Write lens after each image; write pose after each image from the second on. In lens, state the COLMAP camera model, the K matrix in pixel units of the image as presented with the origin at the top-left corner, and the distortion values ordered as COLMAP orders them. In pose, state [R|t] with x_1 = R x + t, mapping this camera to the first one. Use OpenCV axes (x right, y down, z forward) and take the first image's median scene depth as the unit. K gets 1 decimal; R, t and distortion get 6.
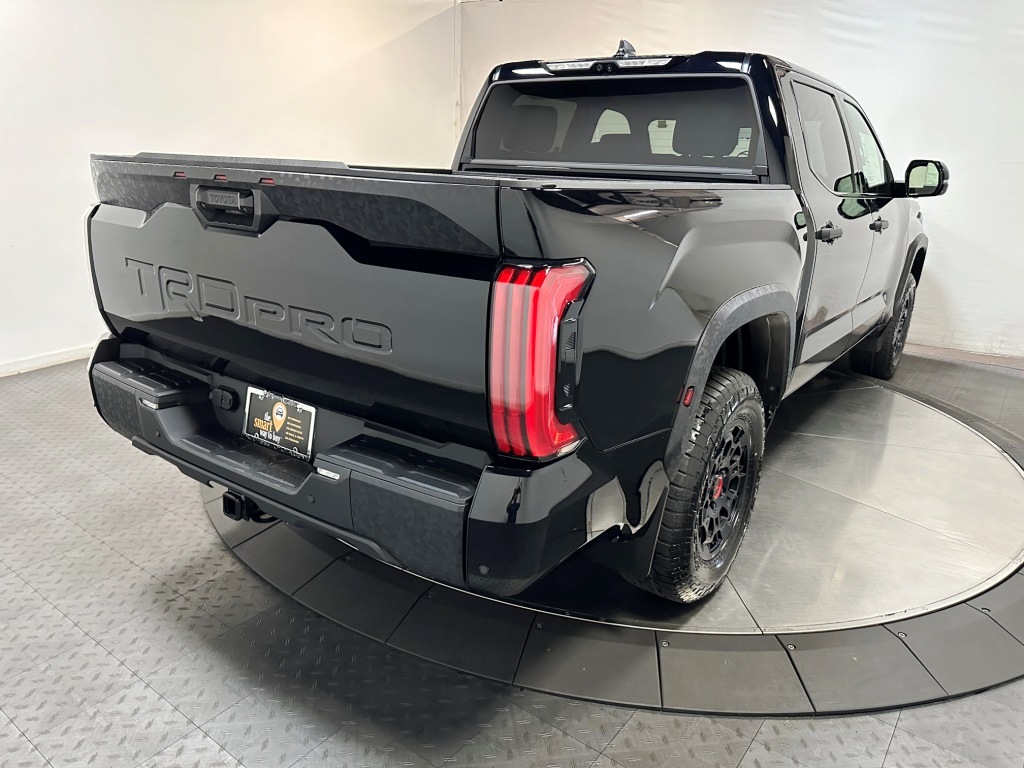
lens RADIAL K [[723.6, 0, 517.5], [0, 723.6, 389.4], [0, 0, 1]] dist [0.097731, -0.149816]
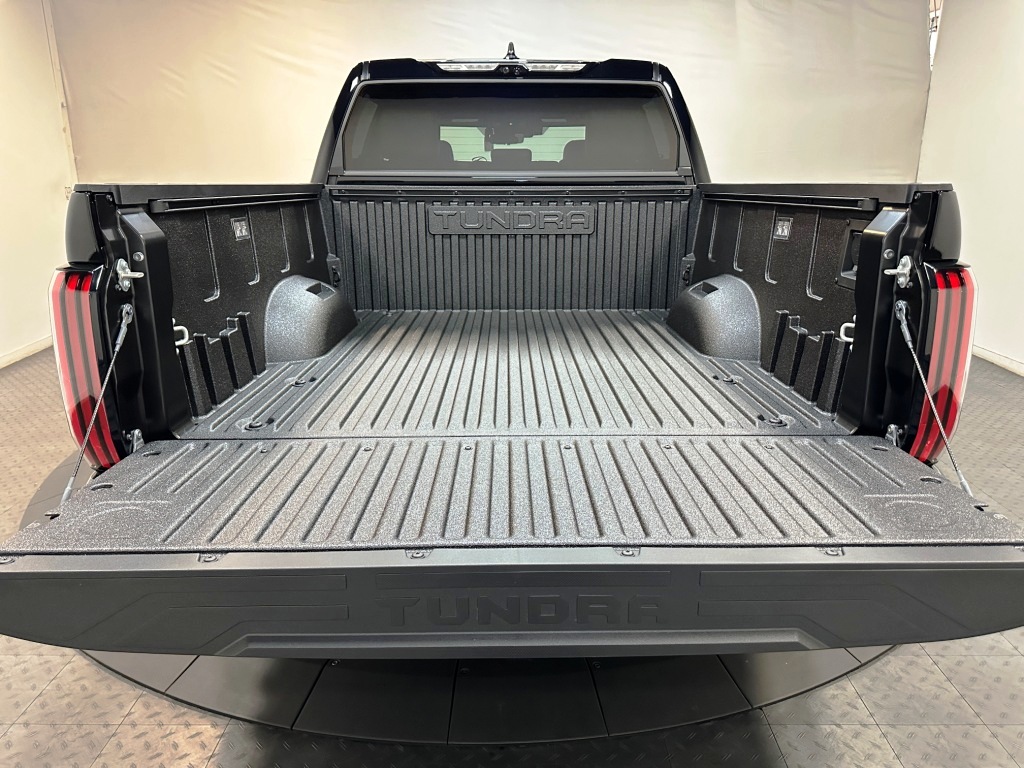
lens RADIAL K [[723.6, 0, 517.5], [0, 723.6, 389.4], [0, 0, 1]] dist [0.097731, -0.149816]
pose [[0.802664, -0.203805, 0.560531, -0.521989], [0.207343, 0.976538, 0.058153, -0.094309], [-0.559232, 0.069545, 0.826089, 0.254650]]
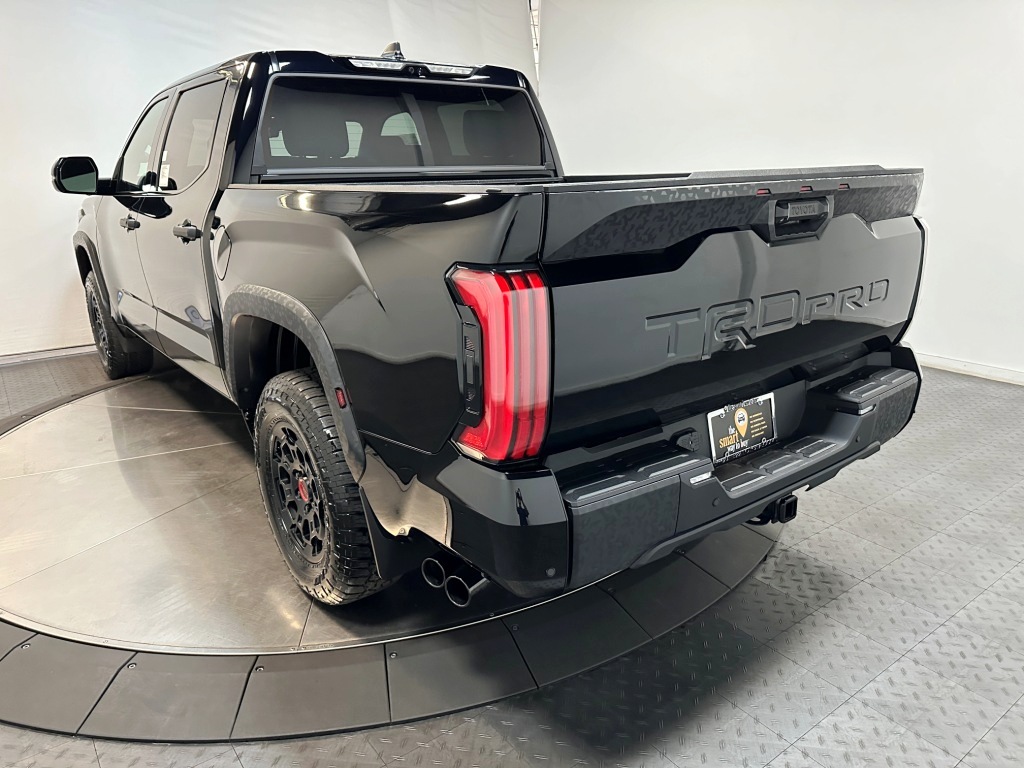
lens RADIAL K [[723.6, 0, 517.5], [0, 723.6, 389.4], [0, 0, 1]] dist [0.097731, -0.149816]
pose [[0.288671, -0.322028, 0.901647, -0.934713], [0.311551, 0.922079, 0.229579, -0.238083], [-0.905320, 0.214636, 0.366506, 0.637608]]
